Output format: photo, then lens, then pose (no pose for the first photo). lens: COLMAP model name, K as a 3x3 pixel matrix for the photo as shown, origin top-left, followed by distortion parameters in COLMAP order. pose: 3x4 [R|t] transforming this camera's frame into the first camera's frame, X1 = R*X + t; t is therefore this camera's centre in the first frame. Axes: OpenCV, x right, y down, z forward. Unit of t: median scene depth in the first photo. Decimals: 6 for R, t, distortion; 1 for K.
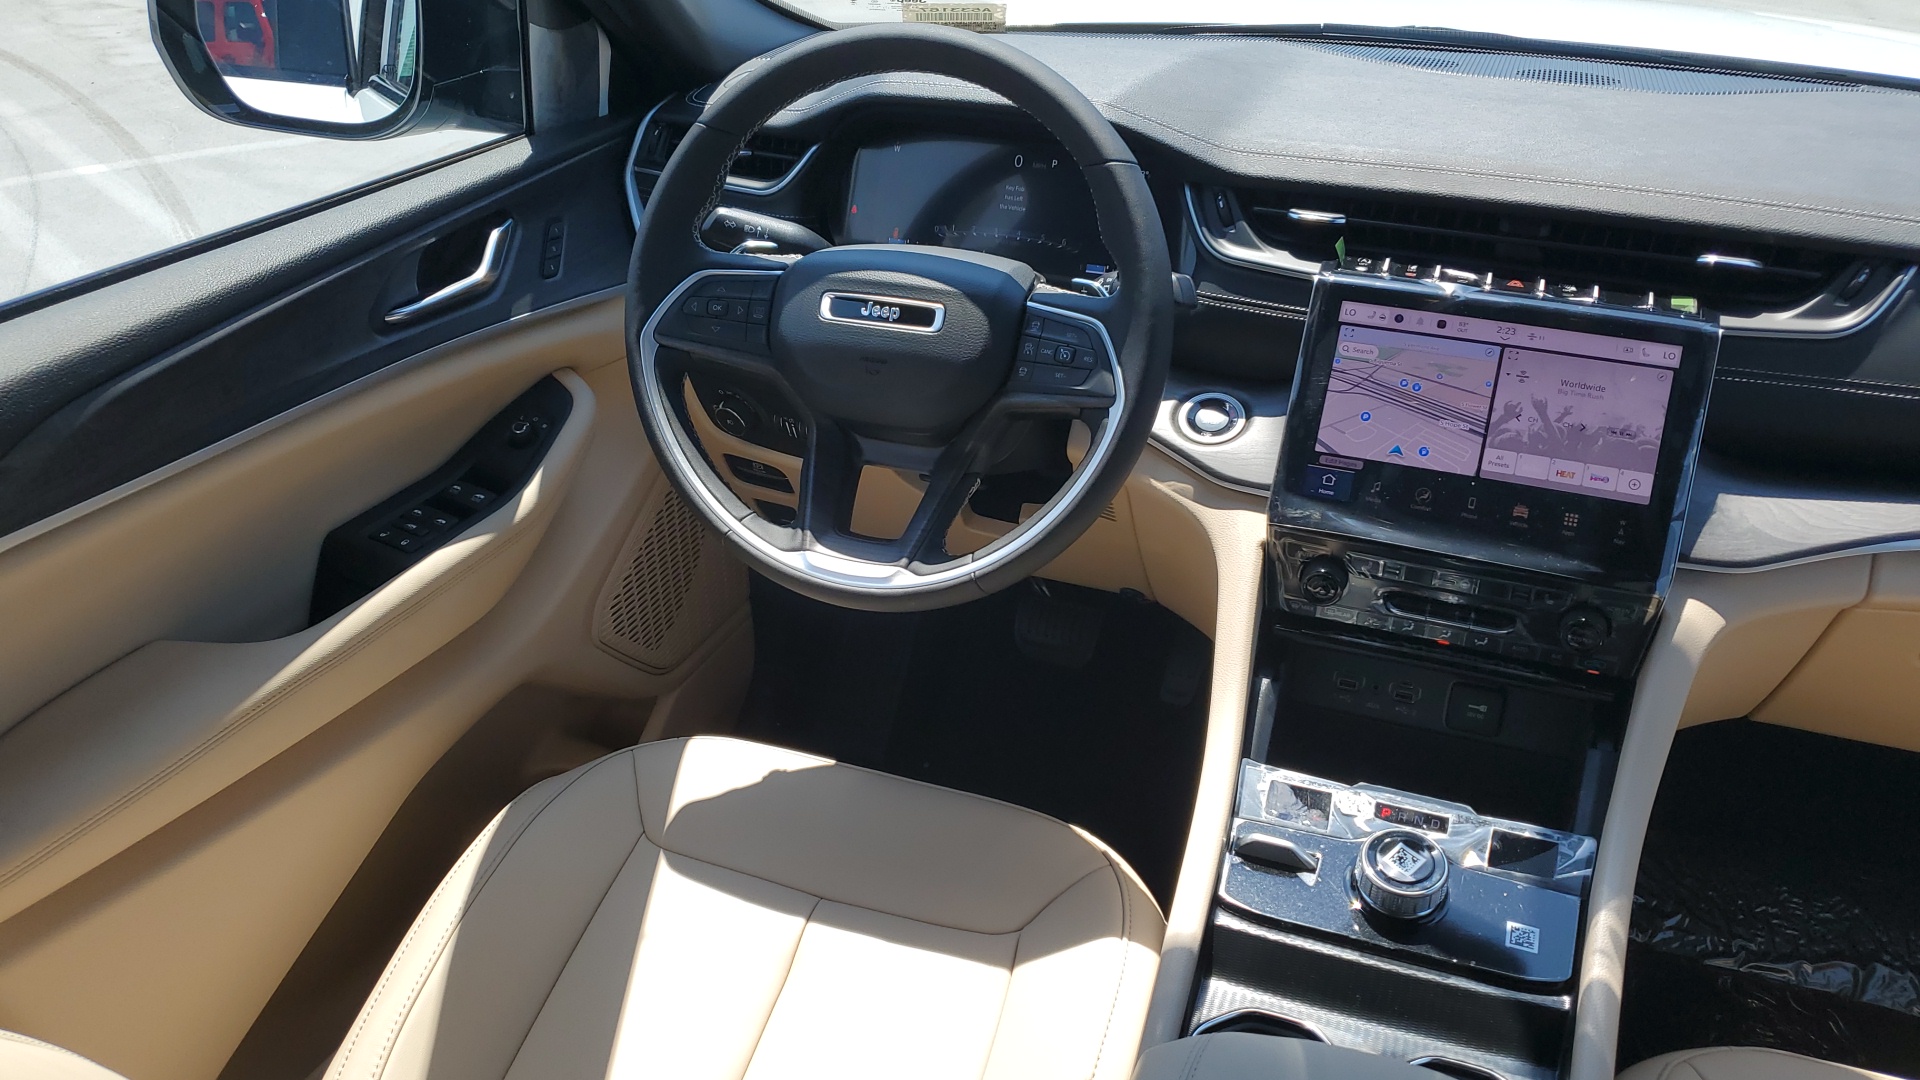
lens RADIAL K [[1527.0, 0, 960.0], [0, 1527.0, 540.0], [0, 0, 1]] dist [0.025441, -0.005191]
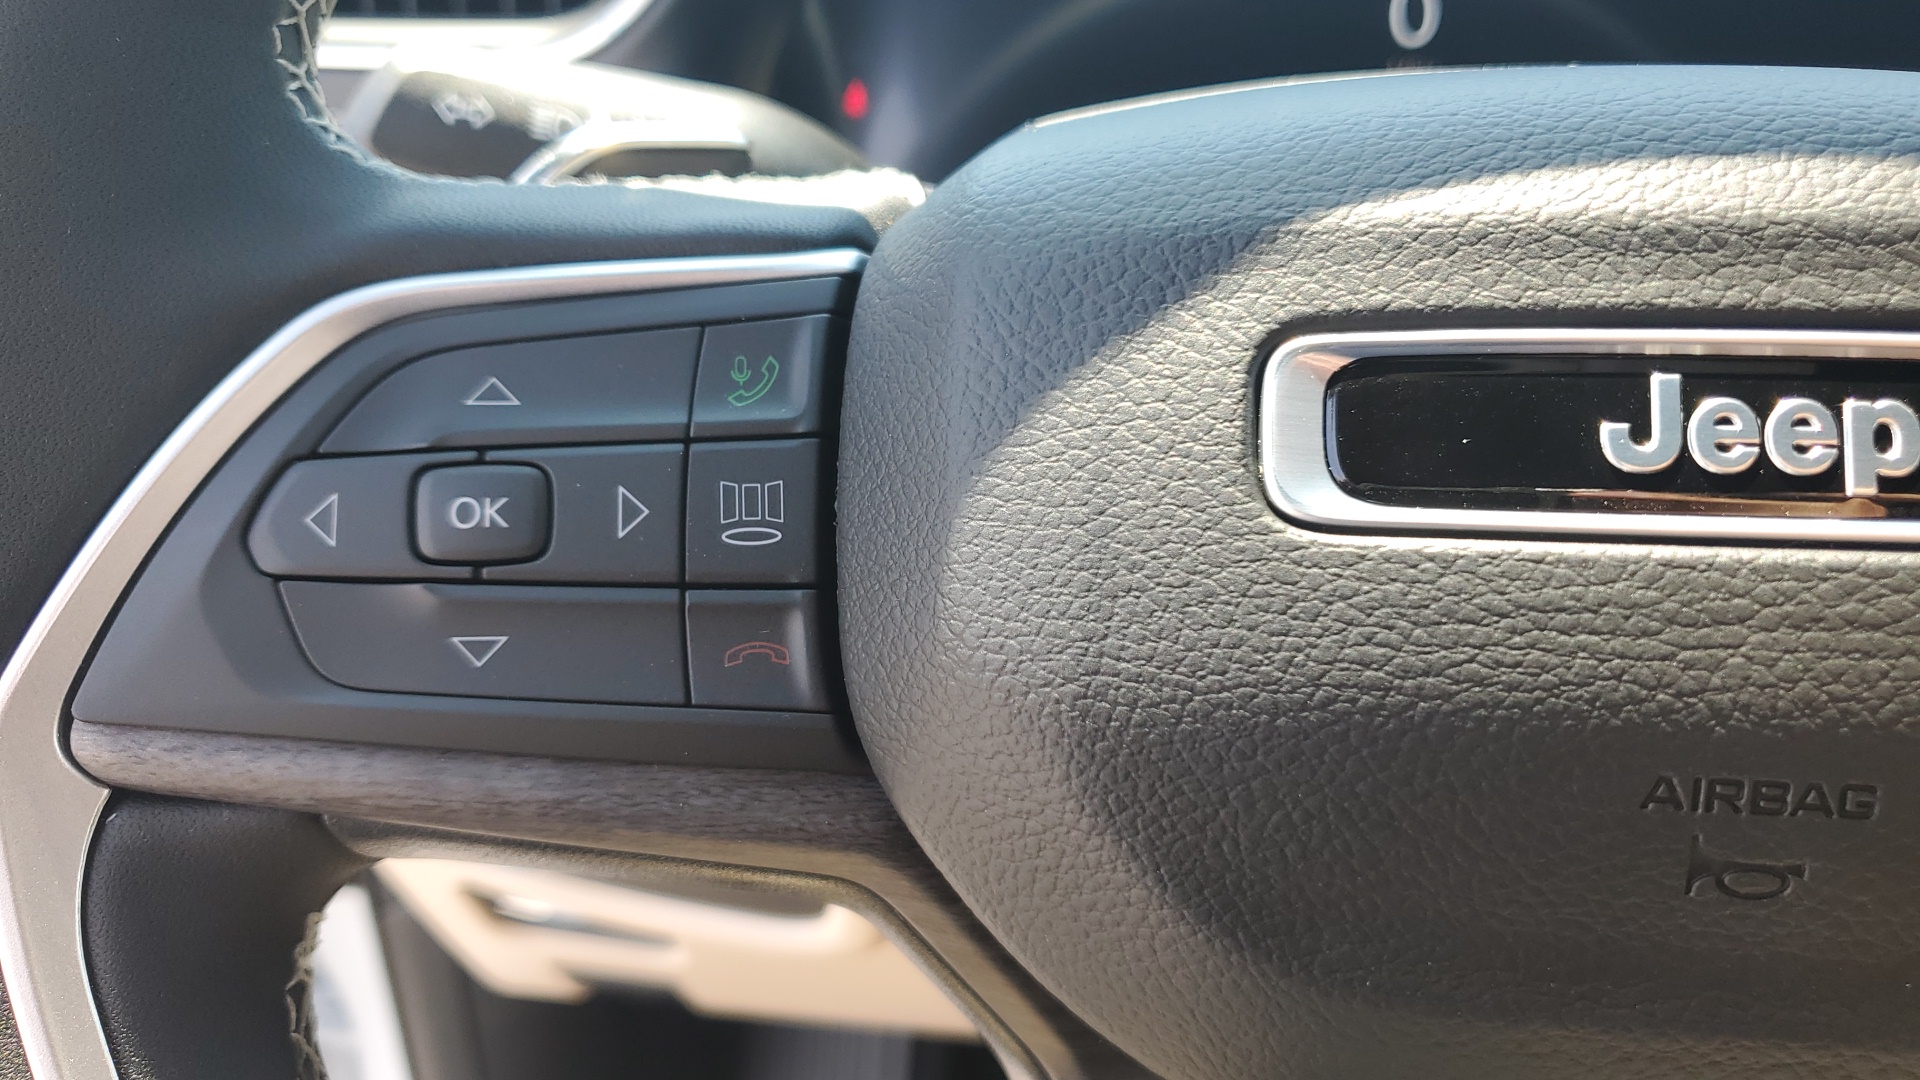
lens RADIAL K [[1527.0, 0, 960.0], [0, 1527.0, 540.0], [0, 0, 1]] dist [0.025441, -0.005191]
pose [[0.977659, -0.116390, 0.175033, -0.139613], [0.124625, 0.991522, -0.036777, -0.138407], [-0.169268, 0.057769, 0.983875, 0.845013]]
